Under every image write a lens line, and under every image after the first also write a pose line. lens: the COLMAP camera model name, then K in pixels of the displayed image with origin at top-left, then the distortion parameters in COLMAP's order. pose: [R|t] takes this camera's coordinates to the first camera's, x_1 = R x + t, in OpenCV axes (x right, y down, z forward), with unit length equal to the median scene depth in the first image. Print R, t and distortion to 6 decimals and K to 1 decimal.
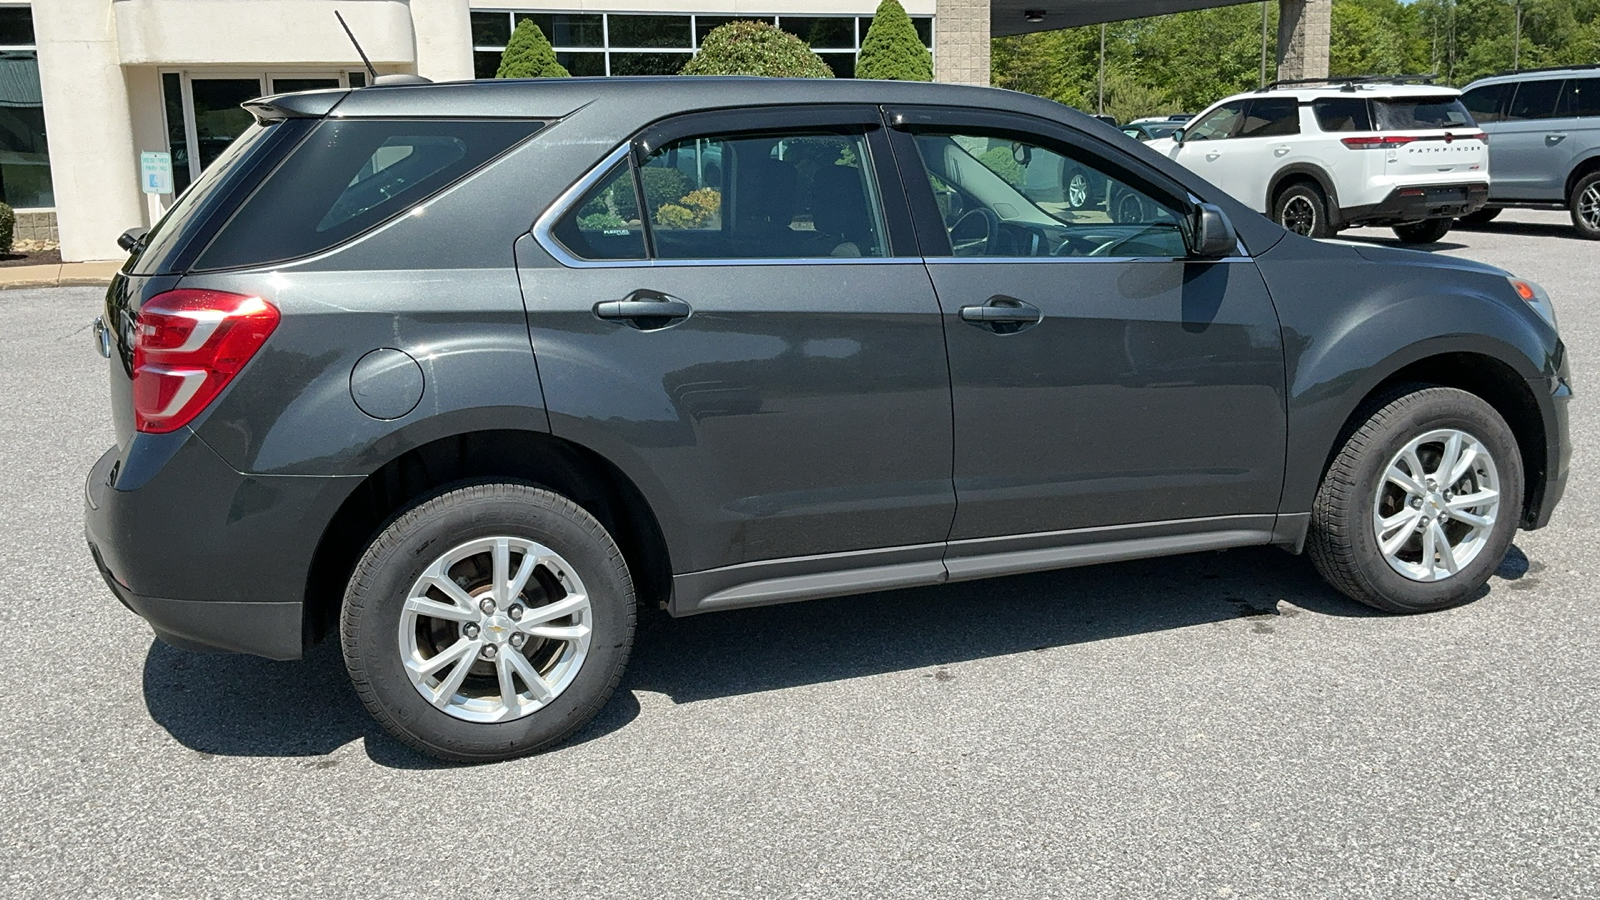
lens RADIAL K [[1511.7, 0, 800.0], [0, 1511.7, 450.0], [0, 0, 1]] dist [0.147678, -0.325098]
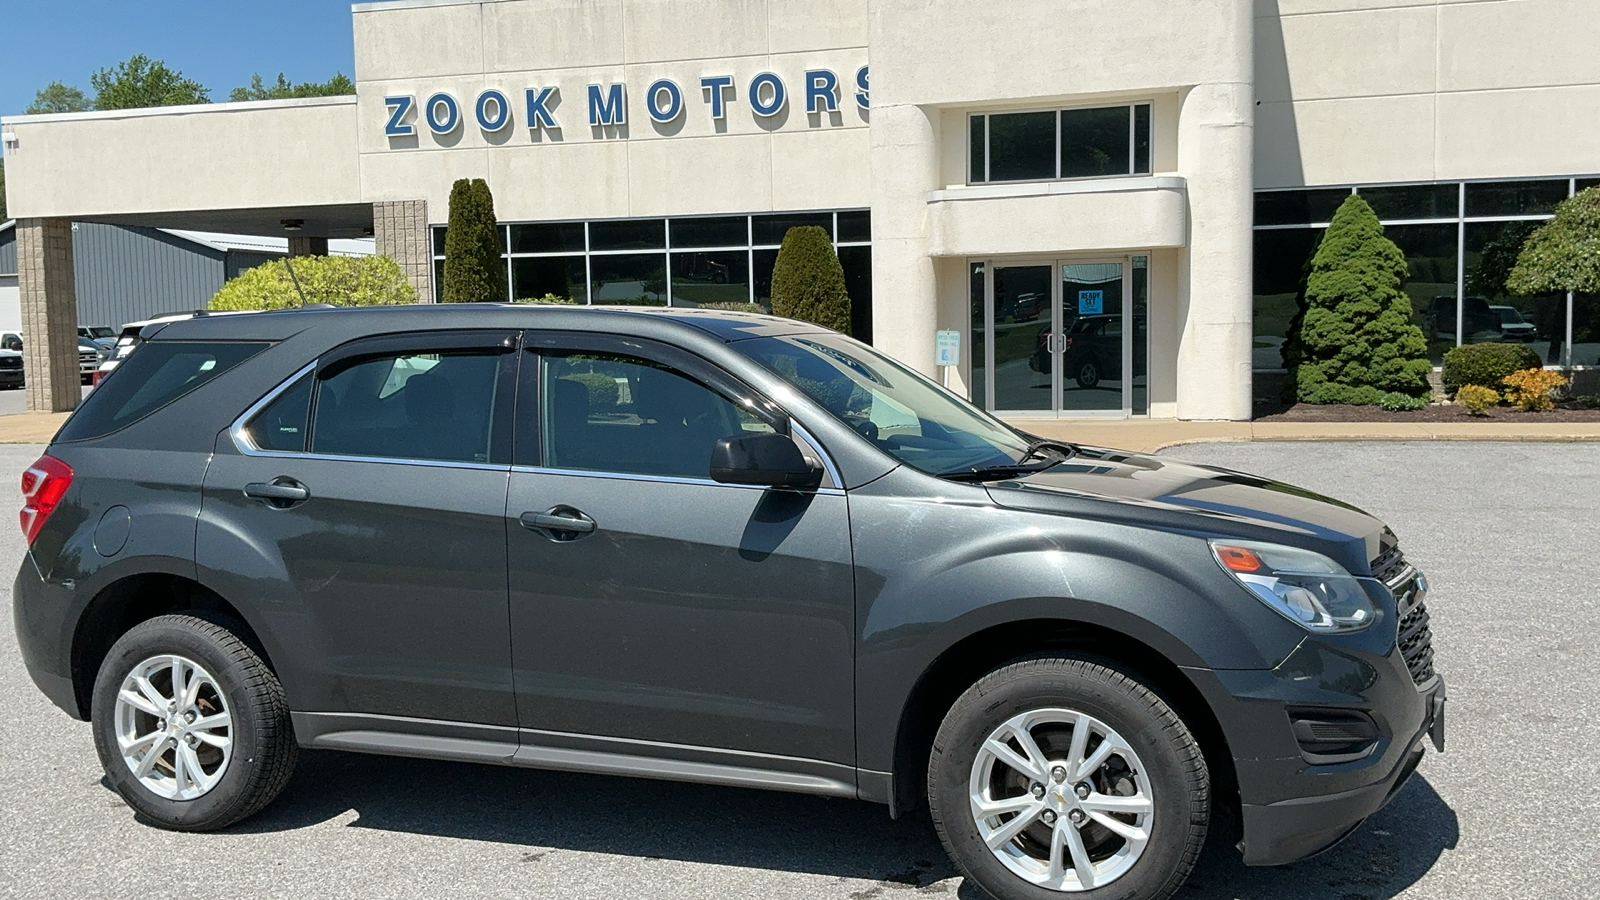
lens RADIAL K [[1511.7, 0, 800.0], [0, 1511.7, 450.0], [0, 0, 1]] dist [0.147678, -0.325098]
pose [[0.765848, 0.061404, -0.640083, 0.858043], [-0.127881, 0.990091, -0.058027, -0.090077], [0.630177, 0.126294, 0.766112, 0.247932]]
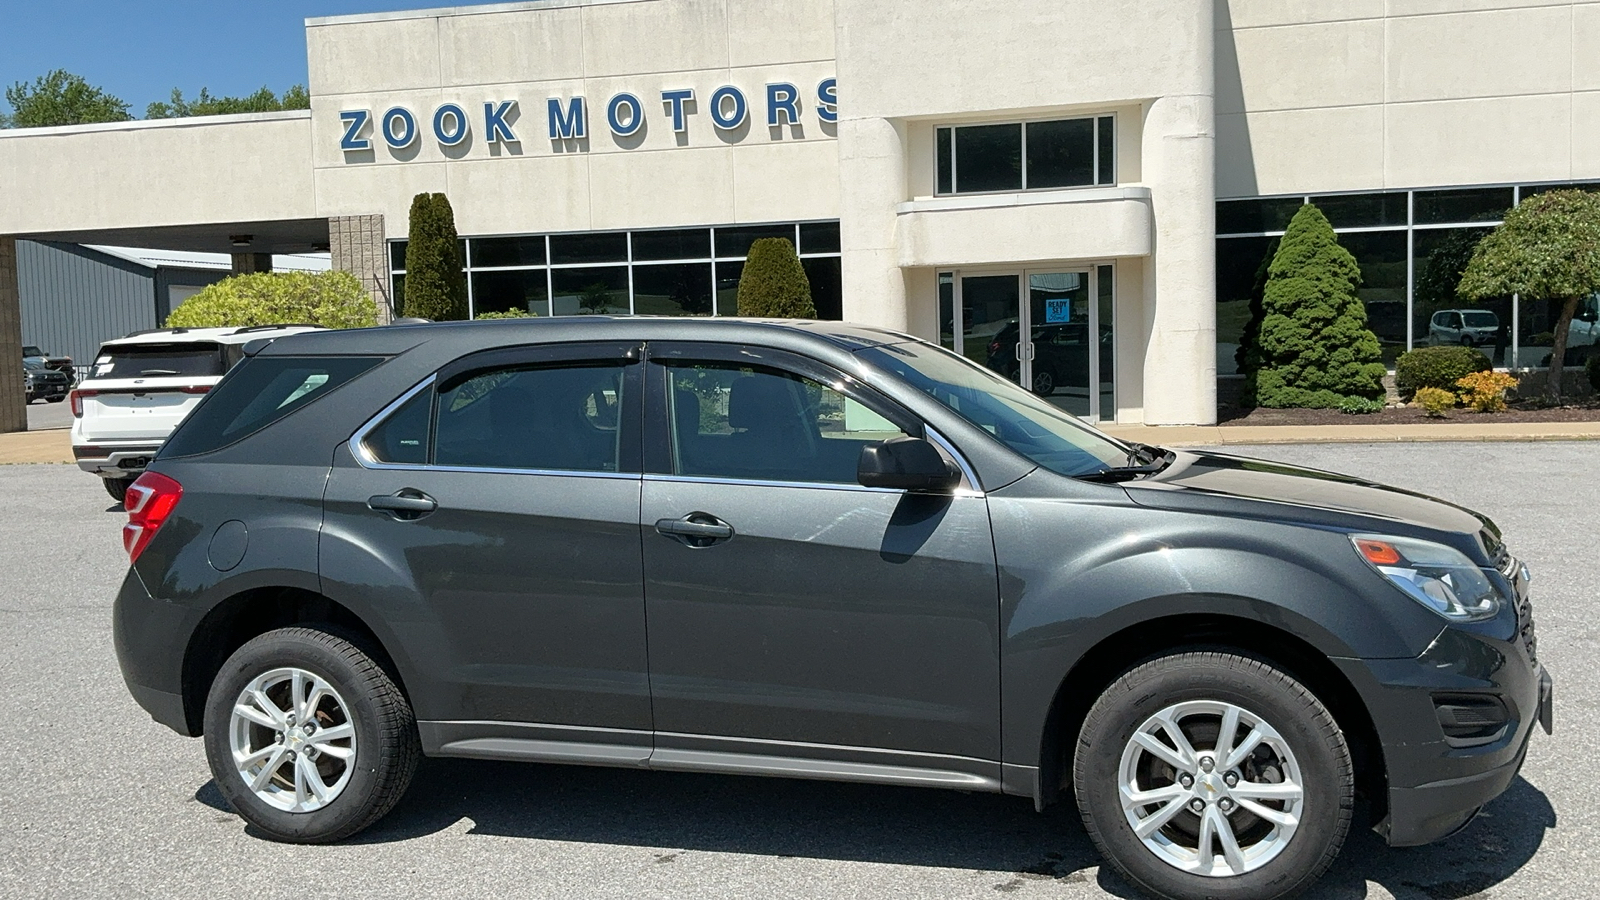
lens RADIAL K [[1511.7, 0, 800.0], [0, 1511.7, 450.0], [0, 0, 1]] dist [0.147678, -0.325098]
pose [[0.796219, 0.045344, -0.603307, 0.770260], [-0.110540, 0.991305, -0.071381, -0.068764], [0.594825, 0.123524, 0.794308, 0.149287]]
